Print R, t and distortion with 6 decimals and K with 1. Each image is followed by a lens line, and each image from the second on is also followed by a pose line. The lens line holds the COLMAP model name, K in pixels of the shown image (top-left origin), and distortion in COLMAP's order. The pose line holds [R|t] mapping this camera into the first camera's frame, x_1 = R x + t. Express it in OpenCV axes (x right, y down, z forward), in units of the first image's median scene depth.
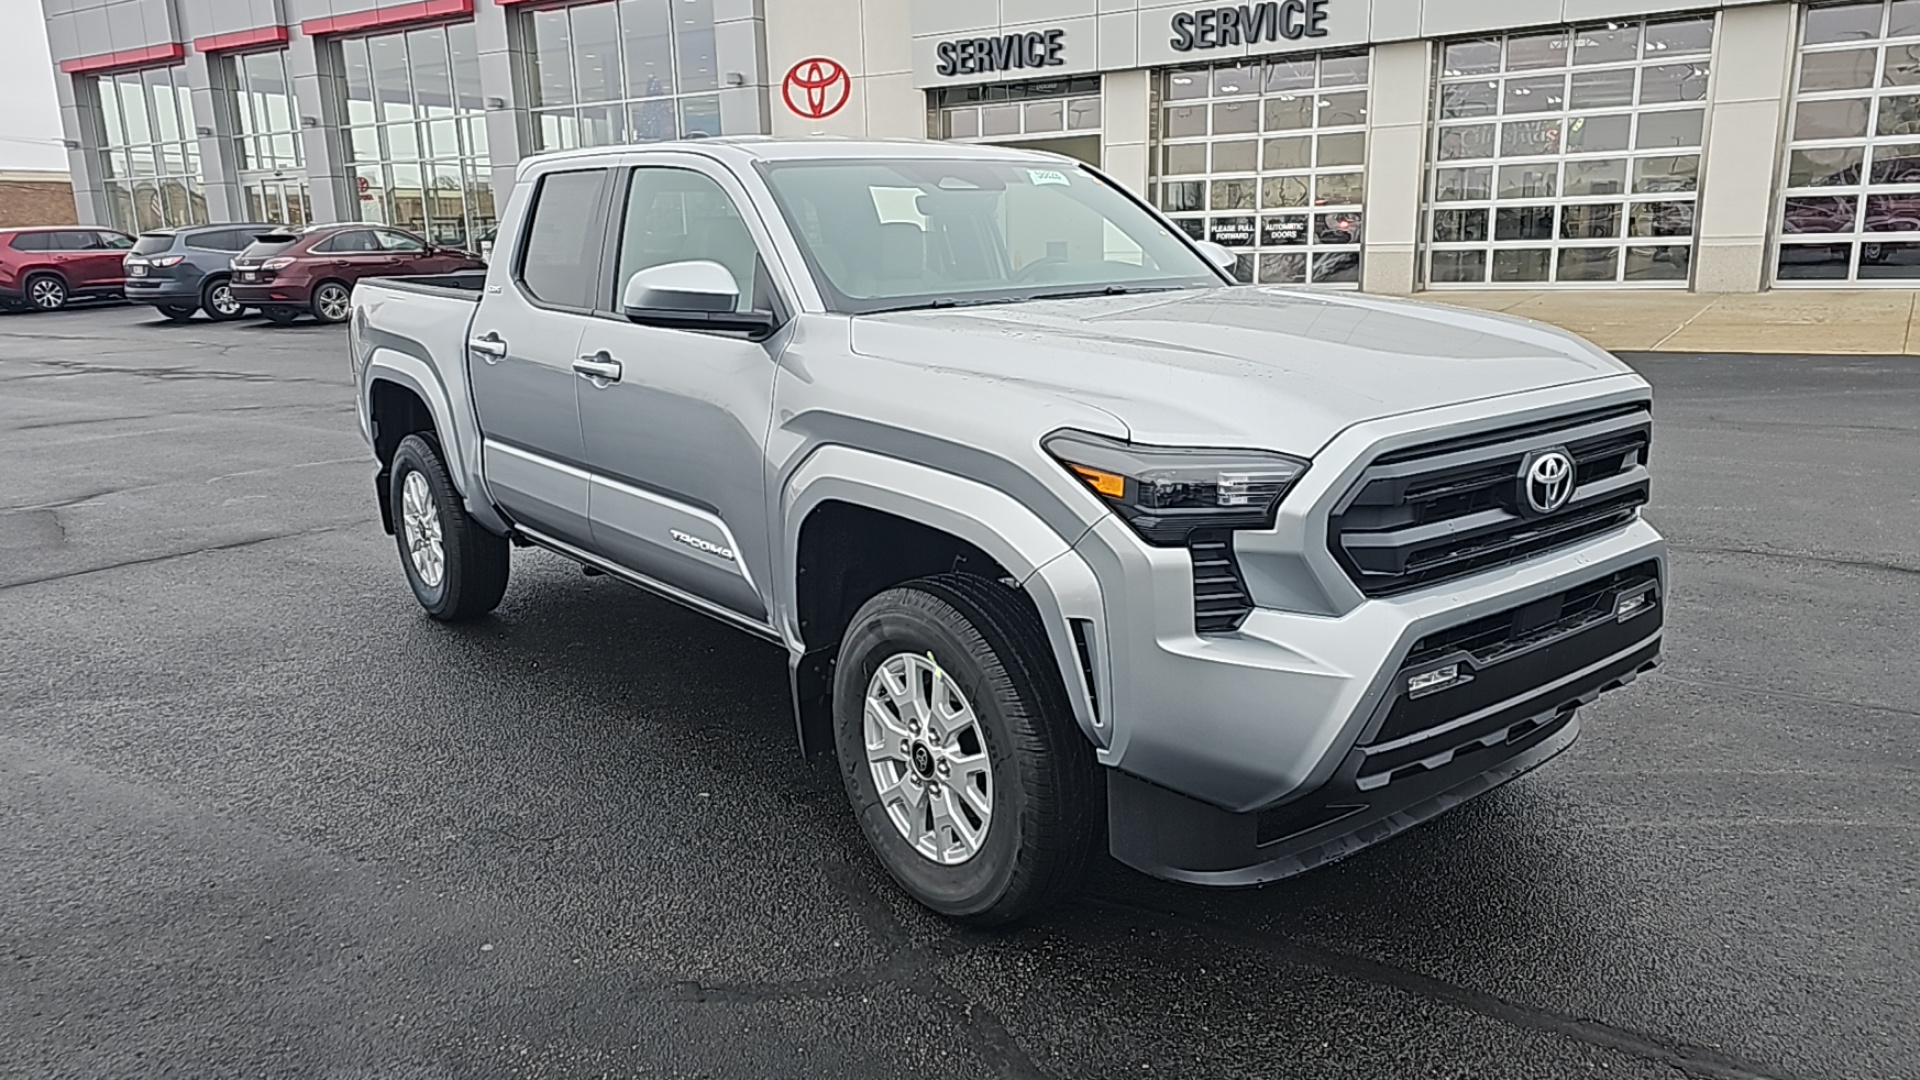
lens RADIAL K [[1367.9, 0, 952.5], [0, 1367.9, 540.8], [0, 0, 1]] dist [0.079159, -0.057832]
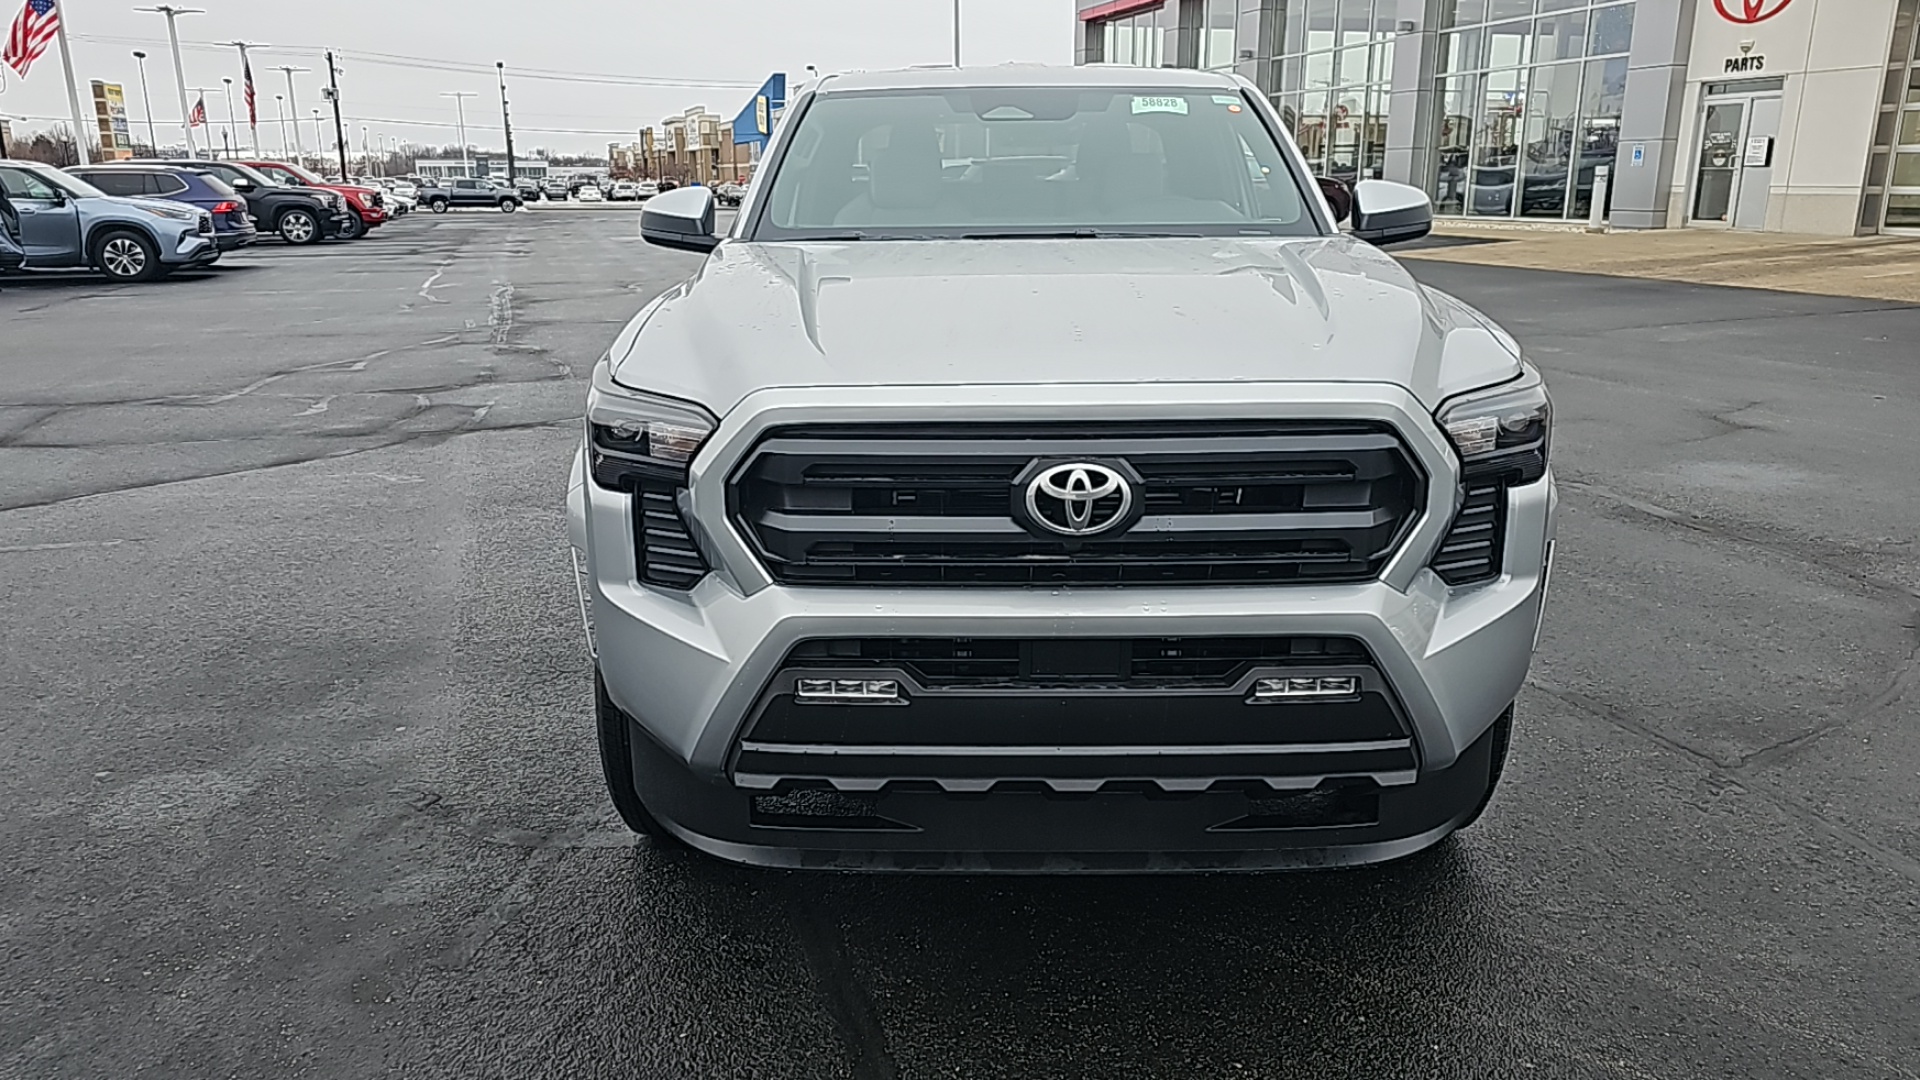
lens RADIAL K [[1367.9, 0, 946.7], [0, 1367.9, 531.8], [0, 0, 1]] dist [0.079159, -0.057832]
pose [[0.780919, 0.178999, -0.598436, 0.857556], [-0.152783, 0.983696, 0.094863, -0.087596], [0.605660, 0.017351, 0.795535, 0.325801]]
